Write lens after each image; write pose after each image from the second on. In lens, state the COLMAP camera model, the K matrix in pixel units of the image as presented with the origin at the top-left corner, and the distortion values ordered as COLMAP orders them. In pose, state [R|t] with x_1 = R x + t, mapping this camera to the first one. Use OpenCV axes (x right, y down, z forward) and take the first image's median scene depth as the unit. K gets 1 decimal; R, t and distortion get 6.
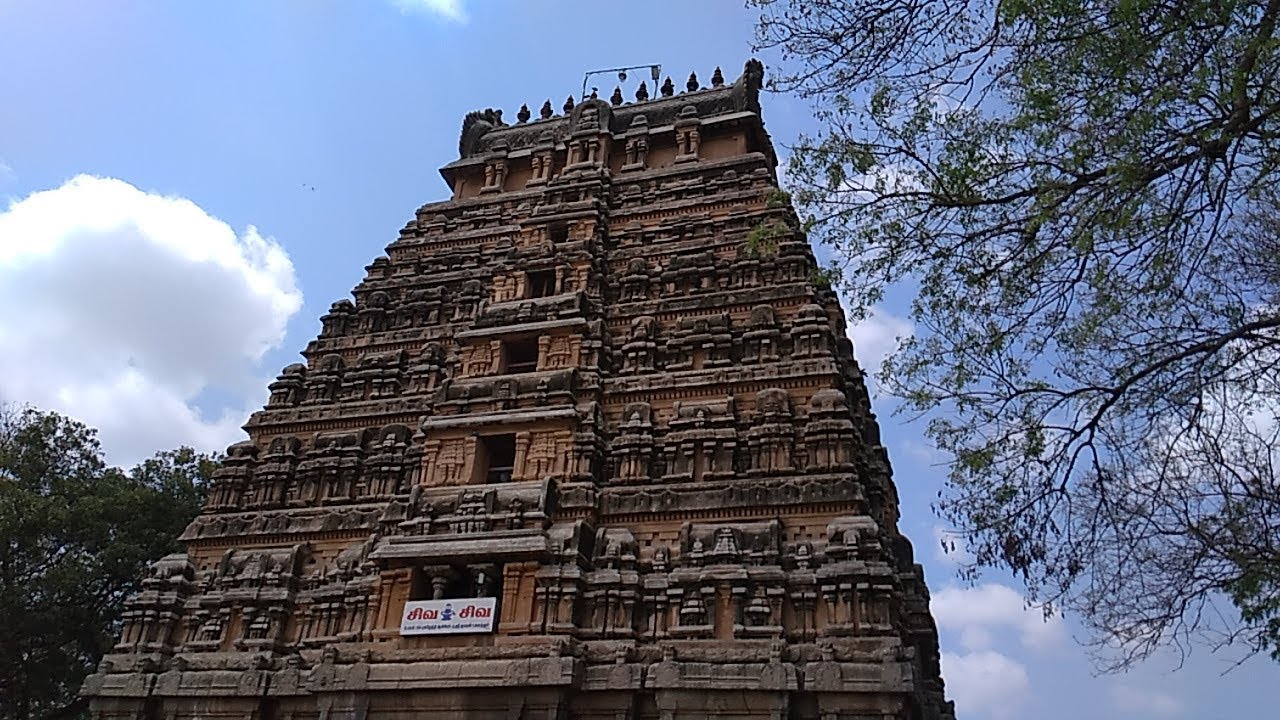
lens RADIAL K [[1048.3, 0, 642.5], [0, 1048.3, 359.6], [0, 0, 1]] dist [0.055914, -0.014375]
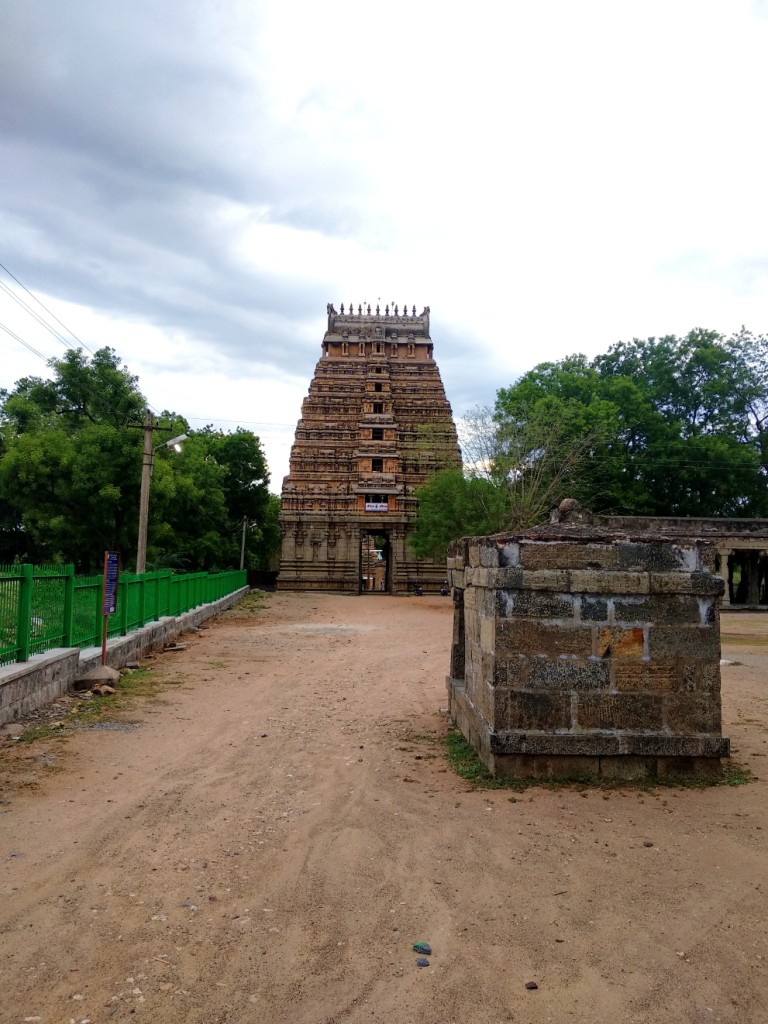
lens RADIAL K [[1181.9, 0, 384.8], [0, 1181.9, 511.8], [0, 0, 1]] dist [0.100346, 0.000000]
pose [[0.945532, -0.033627, 0.323789, -1.719931], [-0.118928, 0.890212, 0.439749, -1.896041], [-0.303028, -0.454304, 0.837724, -3.150530]]
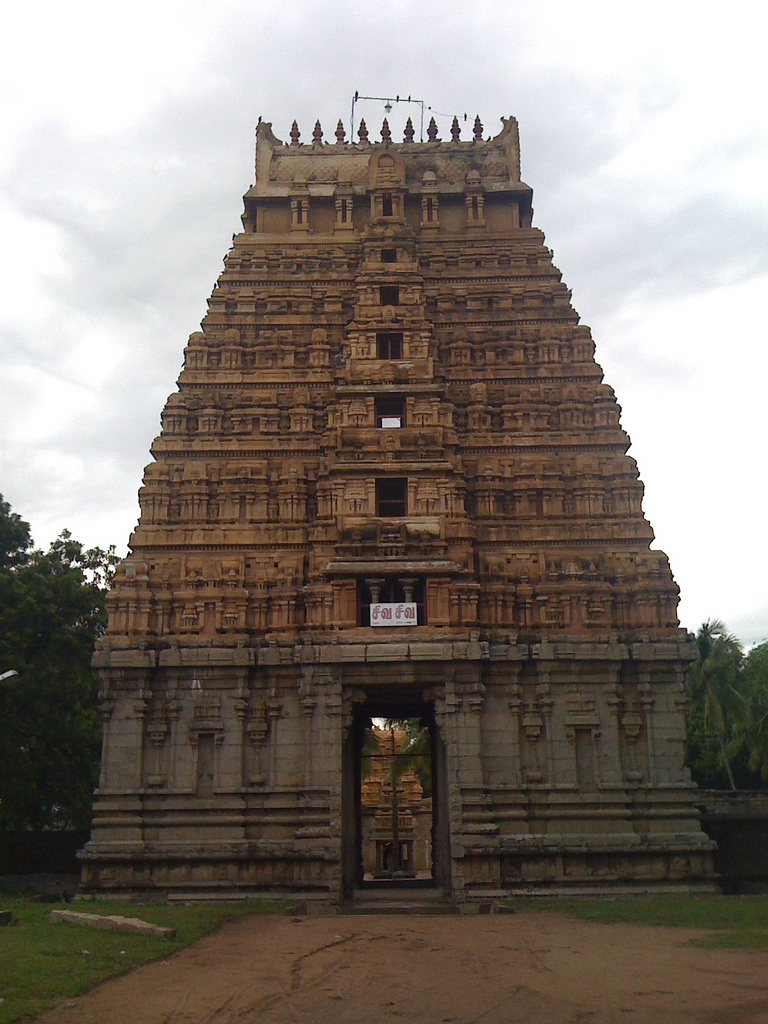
lens RADIAL K [[1181.9, 0, 384.2], [0, 1181.9, 511.2], [0, 0, 1]] dist [0.100346, 0.000000]
pose [[0.956441, -0.007715, 0.291823, -0.644983], [-0.075584, 0.959018, 0.273078, -0.332649], [-0.281970, -0.283240, 0.916661, -0.460704]]
